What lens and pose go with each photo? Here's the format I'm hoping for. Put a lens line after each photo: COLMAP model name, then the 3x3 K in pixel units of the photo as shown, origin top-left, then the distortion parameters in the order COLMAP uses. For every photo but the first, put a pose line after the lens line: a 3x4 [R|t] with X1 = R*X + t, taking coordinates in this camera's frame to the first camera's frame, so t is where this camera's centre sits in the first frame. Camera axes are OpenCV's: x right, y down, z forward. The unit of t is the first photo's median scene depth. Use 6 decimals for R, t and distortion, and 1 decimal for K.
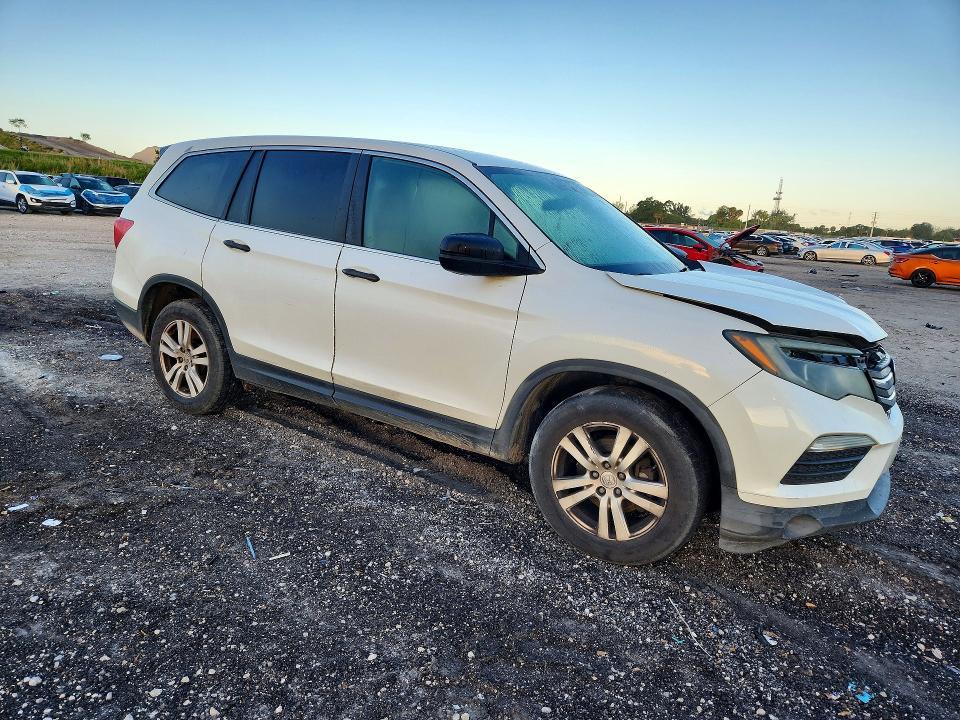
lens RADIAL K [[690.7, 0, 477.5], [0, 690.7, 364.0], [0, 0, 1]] dist [0.013714, 0.000195]
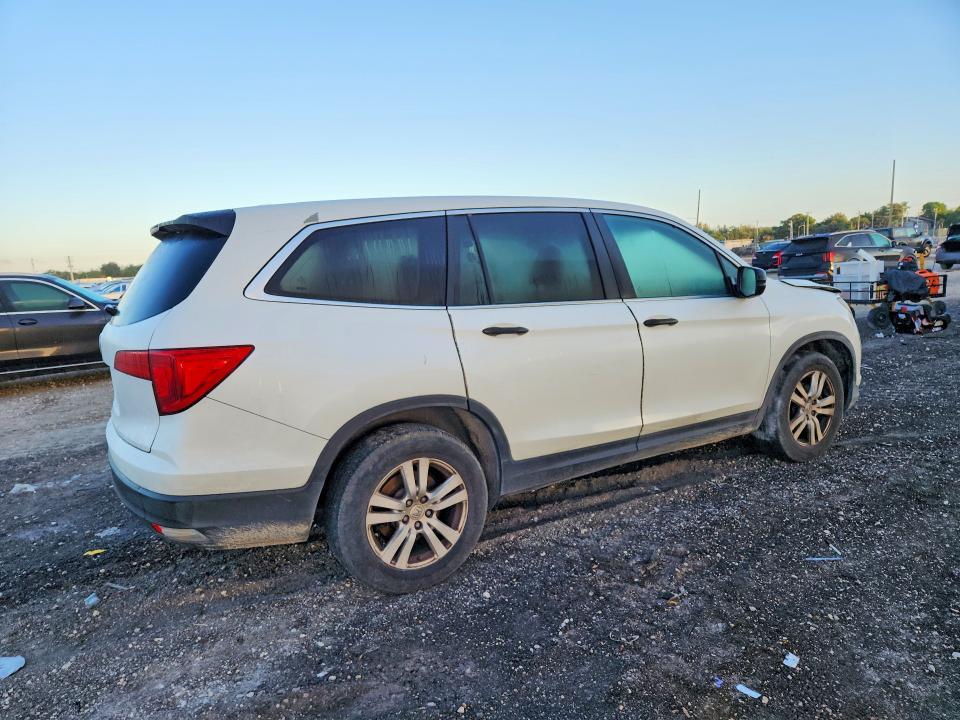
lens RADIAL K [[690.7, 0, 478.1], [0, 690.7, 358.6], [0, 0, 1]] dist [0.013714, 0.000195]
pose [[0.408725, -0.225834, 0.884275, -1.063701], [0.281093, 0.952951, 0.113448, -0.236202], [-0.868292, 0.202194, 0.452976, 0.657229]]
